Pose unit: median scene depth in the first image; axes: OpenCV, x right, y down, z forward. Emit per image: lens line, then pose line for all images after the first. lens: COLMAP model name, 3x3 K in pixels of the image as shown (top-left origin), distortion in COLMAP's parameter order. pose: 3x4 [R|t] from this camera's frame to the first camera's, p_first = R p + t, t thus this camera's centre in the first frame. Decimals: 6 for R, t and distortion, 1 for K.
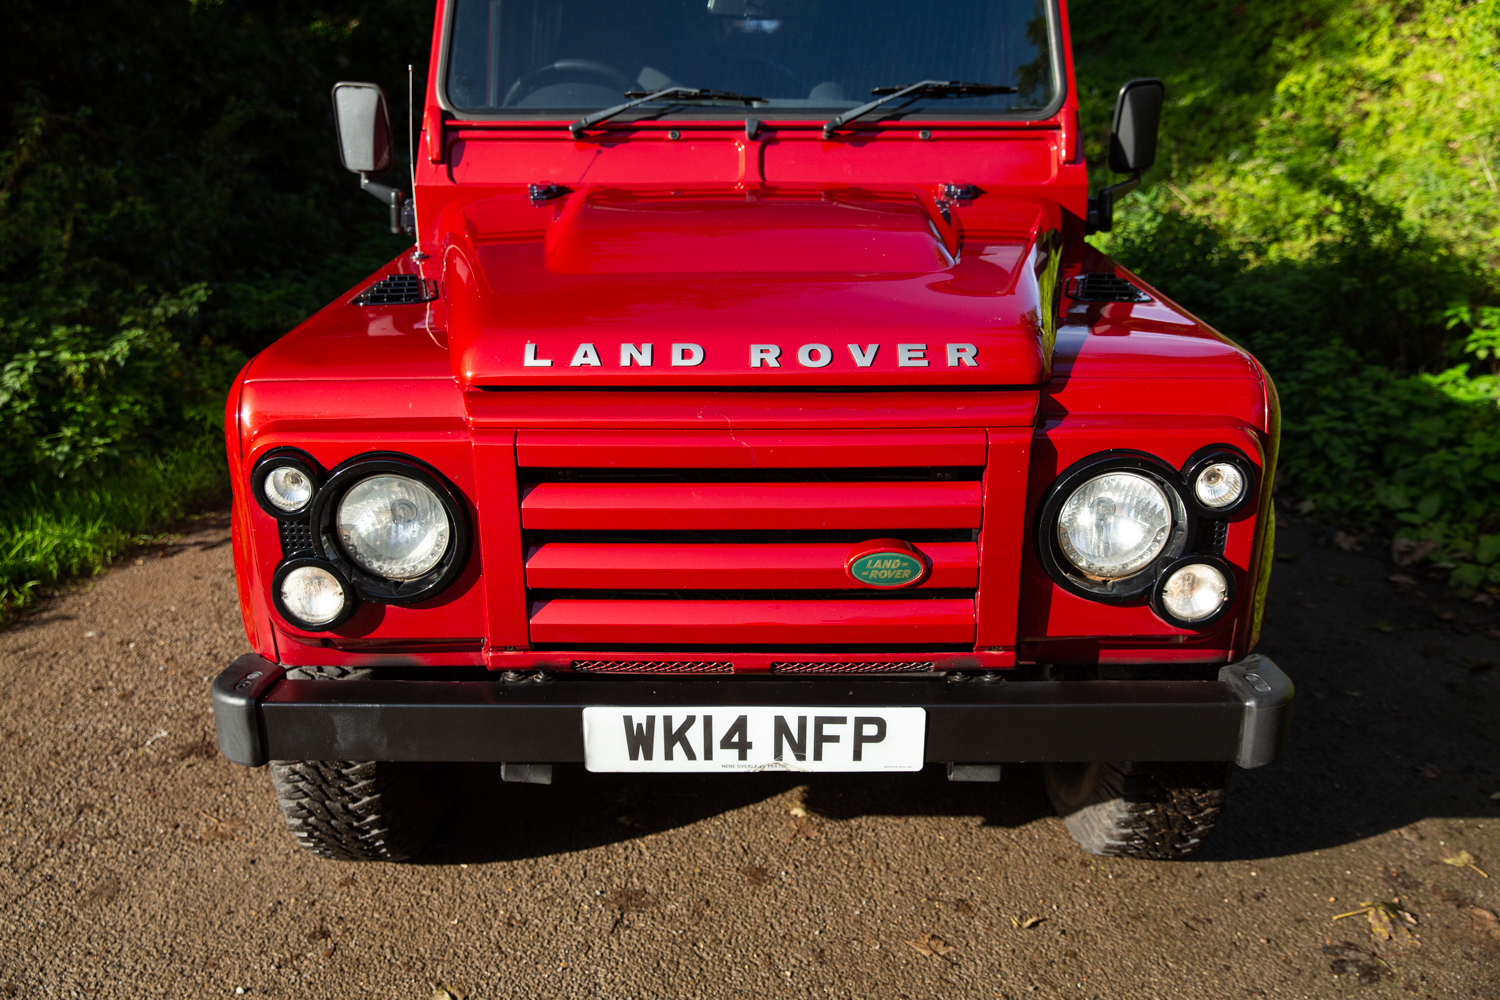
lens RADIAL K [[1287.6, 0, 745.6], [0, 1287.6, 494.0], [0, 0, 1]] dist [0.002333, 0.002945]
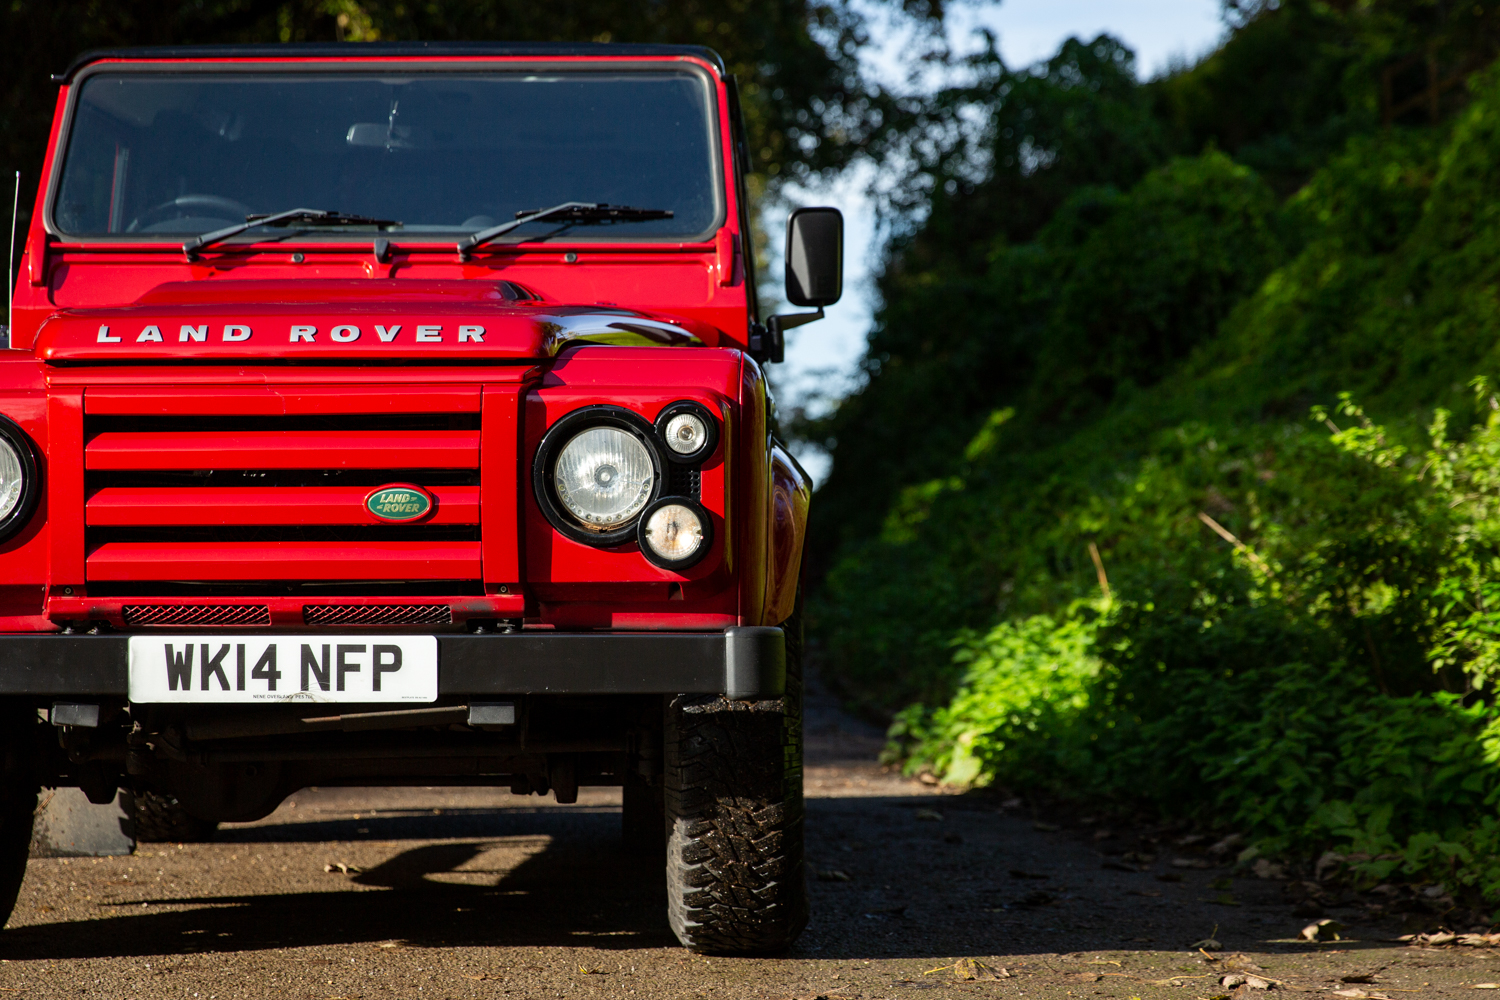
lens RADIAL K [[3108.2, 0, 750.0], [0, 3108.2, 500.0], [0, 0, 1]] dist [0.012374, -0.201039]
pose [[0.999990, 0.000991, -0.004274, 0.404217], [-0.002368, 0.941901, -0.335883, 0.916753], [0.003693, 0.335890, 0.941894, -1.502271]]
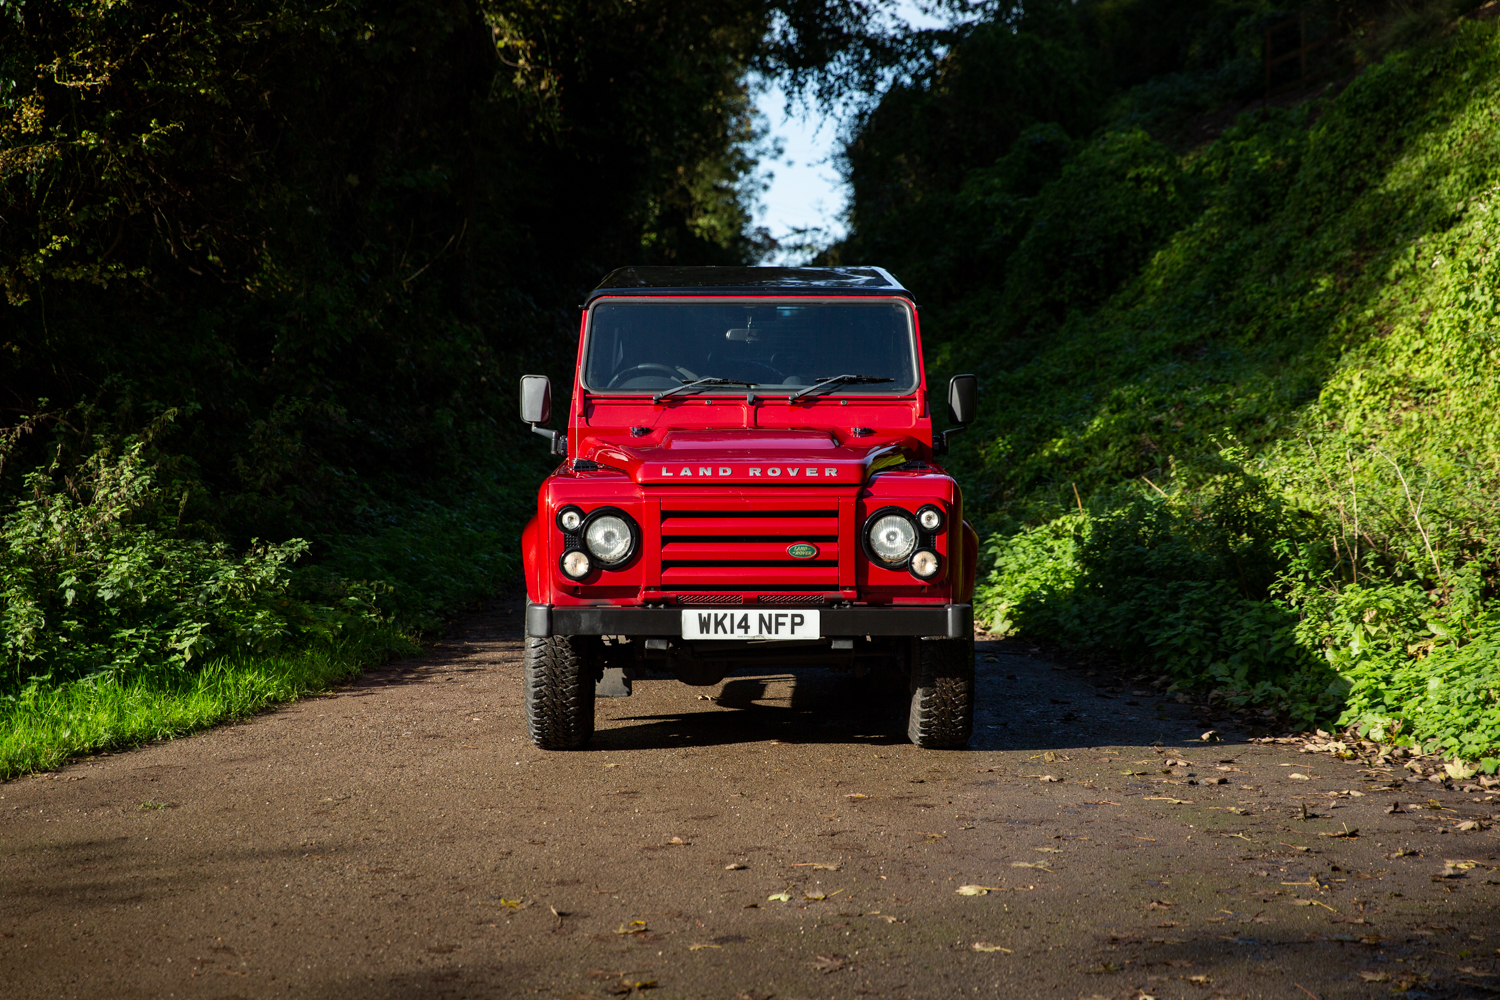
lens RADIAL K [[2621.6, 0, 740.1], [0, 2621.6, 500.3], [0, 0, 1]] dist [0.007409, -0.111483]
pose [[0.999994, 0.003455, -0.000080, -0.013872], [-0.003348, 0.962673, -0.270646, 1.282444], [-0.000858, 0.270645, 0.962679, -3.789891]]
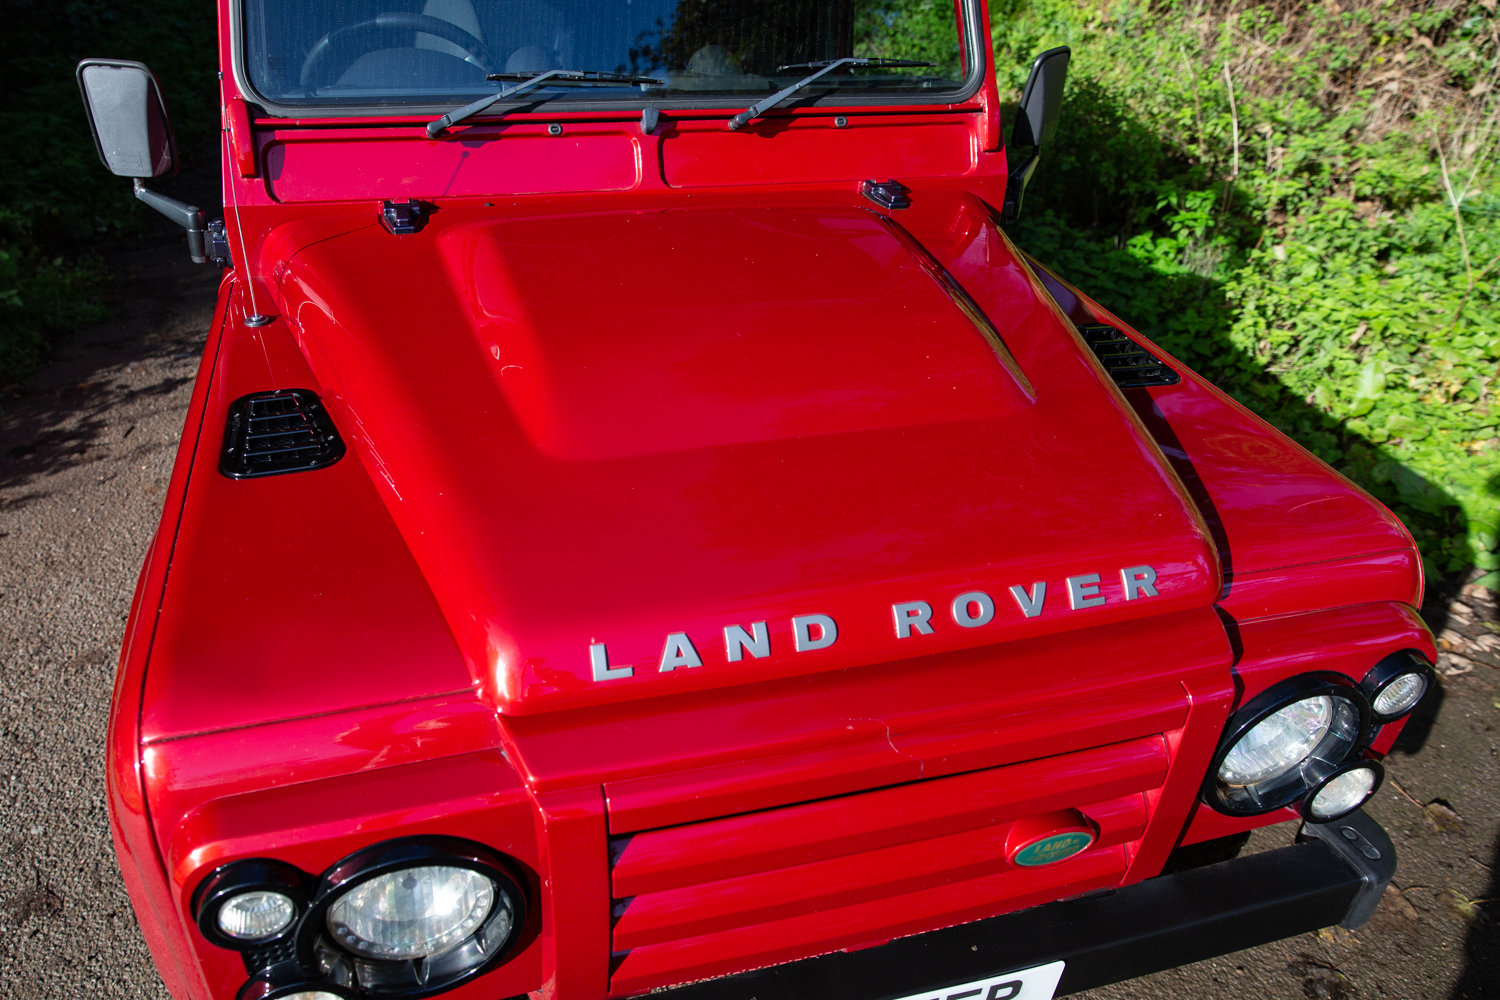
lens RADIAL K [[1062.2, 0, 692.5], [0, 1062.2, 467.0], [0, 0, 1]] dist [0.002383, 0.000906]
pose [[0.964085, -0.103403, 0.244639, -0.231073], [0.049860, 0.975186, 0.215699, -0.308376], [-0.260873, -0.195755, 0.945318, 0.437895]]
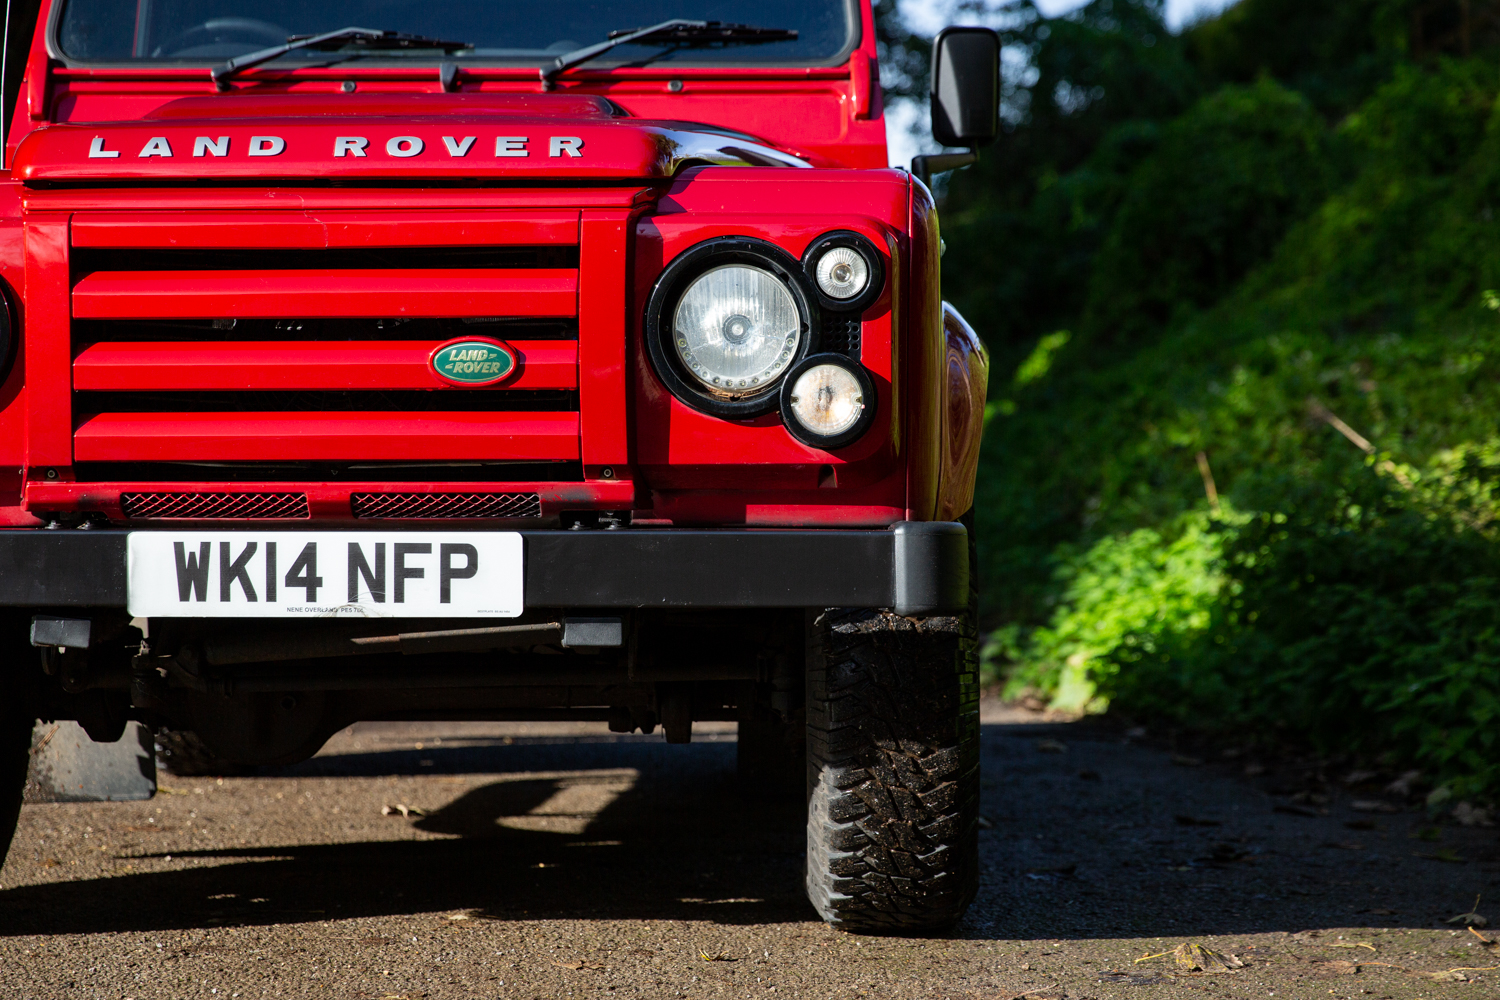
lens RADIAL K [[2917.6, 0, 741.5], [0, 2917.6, 498.0], [0, 0, 1]] dist [-0.012078, -0.020309]
pose [[0.999800, 0.003251, -0.019741, 0.311834], [-0.009299, 0.949161, -0.314654, 0.726978], [0.017715, 0.314775, 0.949001, -0.826407]]
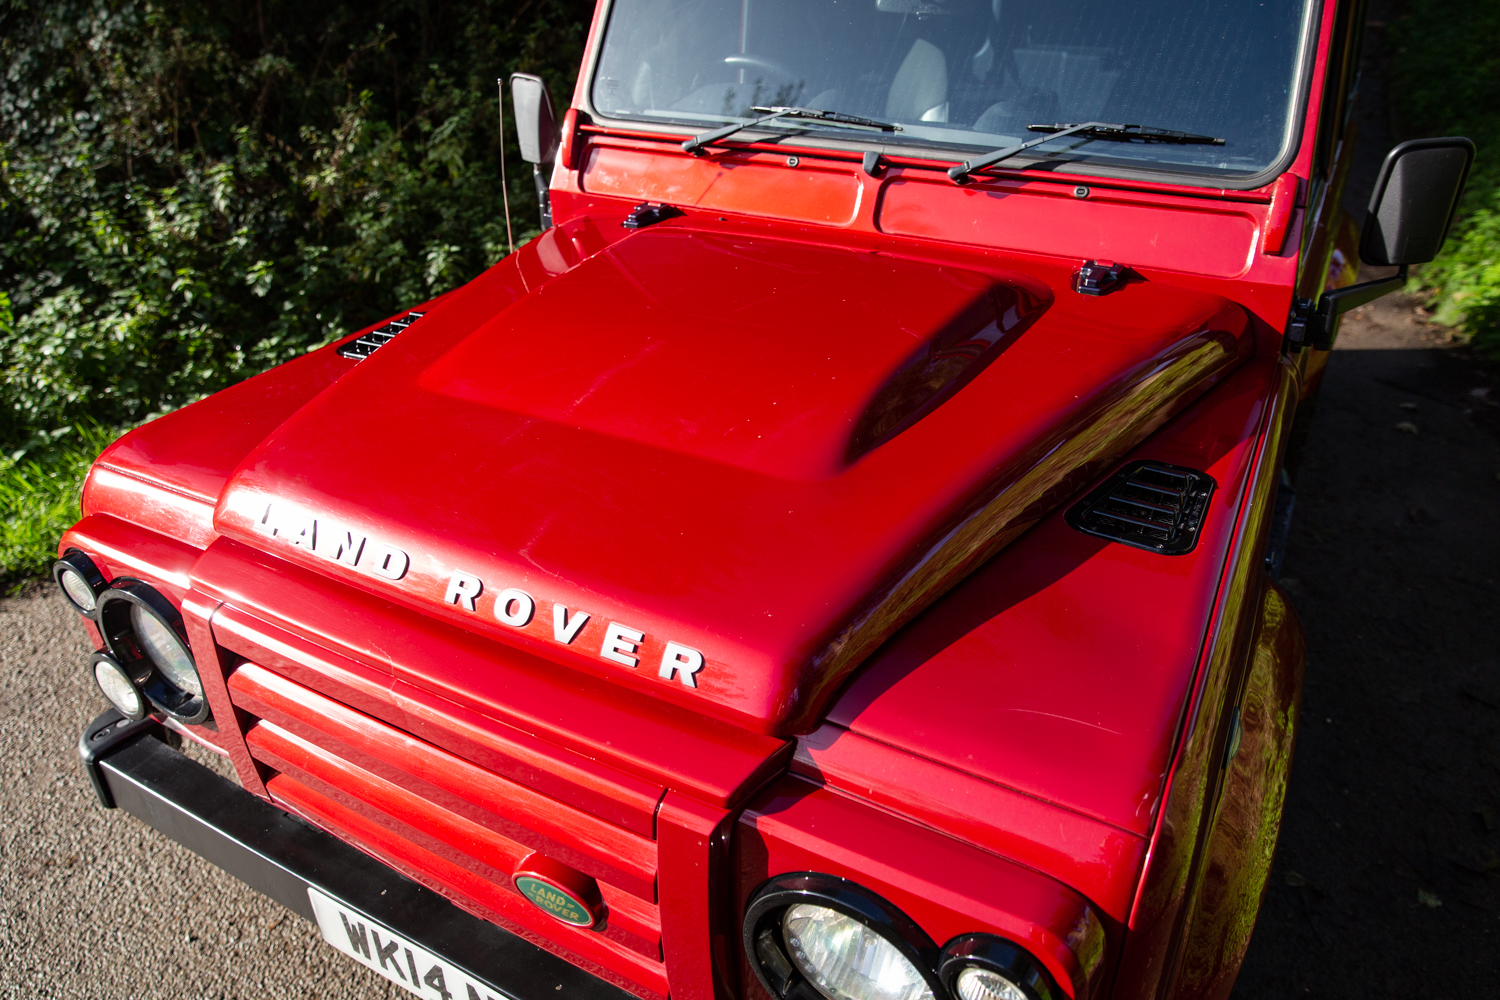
lens RADIAL K [[1033.7, 0, 757.2], [0, 1033.7, 469.3], [0, 0, 1]] dist [0.004748, 0.000808]
pose [[0.881585, 0.218874, -0.418213, 0.385966], [-0.150615, 0.970119, 0.190223, -0.300351], [0.447352, -0.104708, 0.888208, 0.497327]]
